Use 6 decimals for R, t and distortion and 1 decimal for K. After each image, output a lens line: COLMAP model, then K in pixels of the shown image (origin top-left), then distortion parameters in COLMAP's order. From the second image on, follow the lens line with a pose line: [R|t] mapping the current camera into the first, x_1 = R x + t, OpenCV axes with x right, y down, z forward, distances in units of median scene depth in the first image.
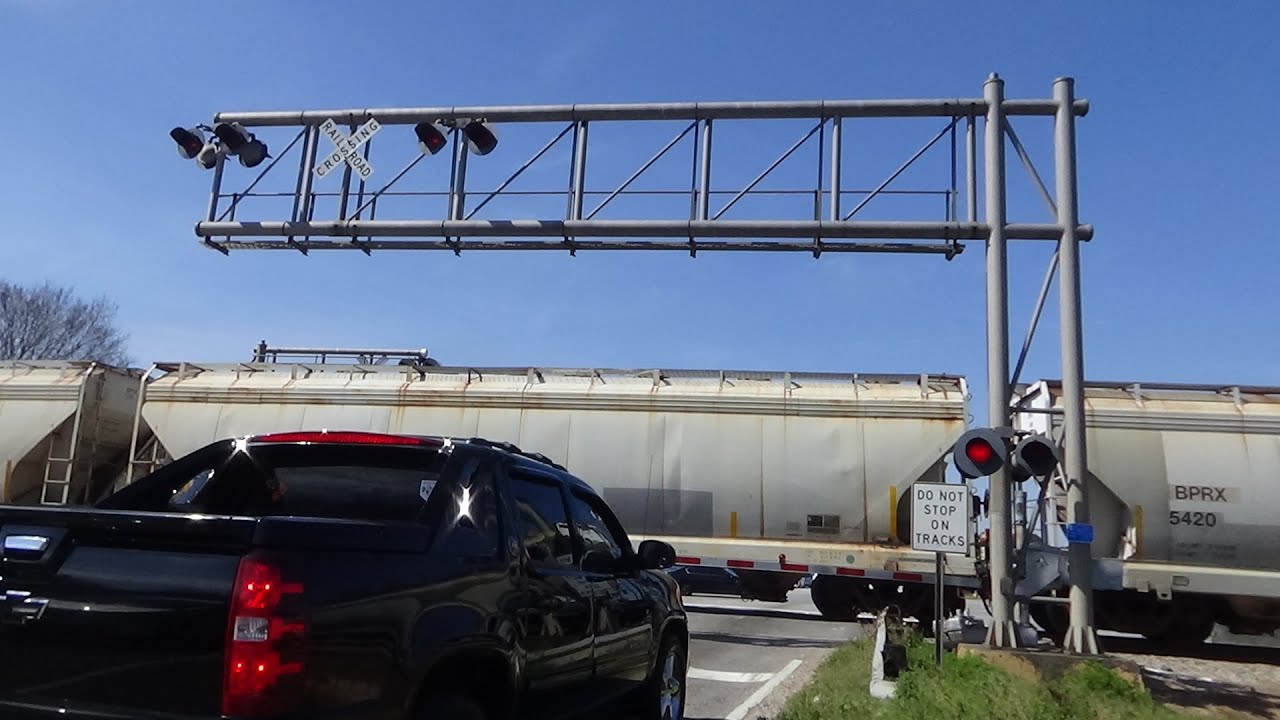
lens RADIAL K [[867.6, 0, 640.9], [0, 867.6, 414.0], [0, 0, 1]] dist [0.048994, 0.001074]
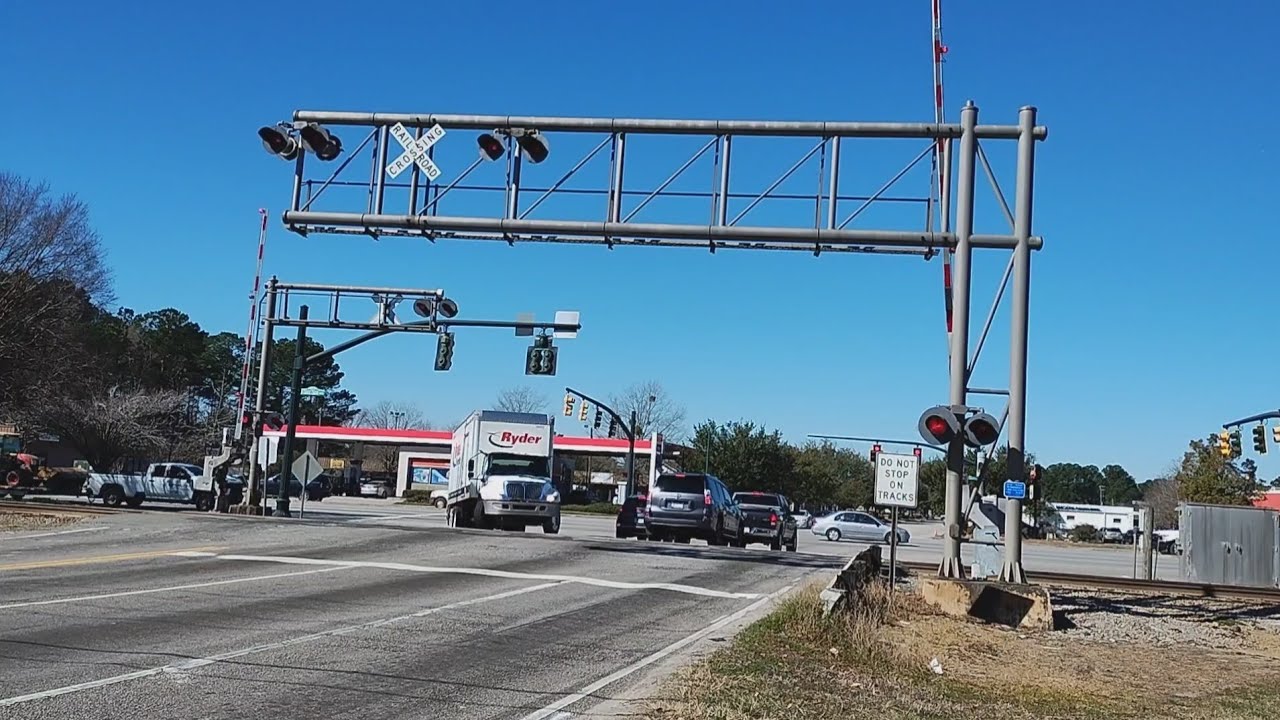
lens RADIAL K [[1448.1, 0, 640.0], [0, 1448.1, 360.0], [0, 0, 1]] dist [0.110130, -0.000159]
pose [[0.999629, 0.012502, 0.024179, -0.083773], [-0.014584, 0.996017, 0.087959, -0.205047], [-0.022983, -0.088279, 0.995831, -0.959590]]
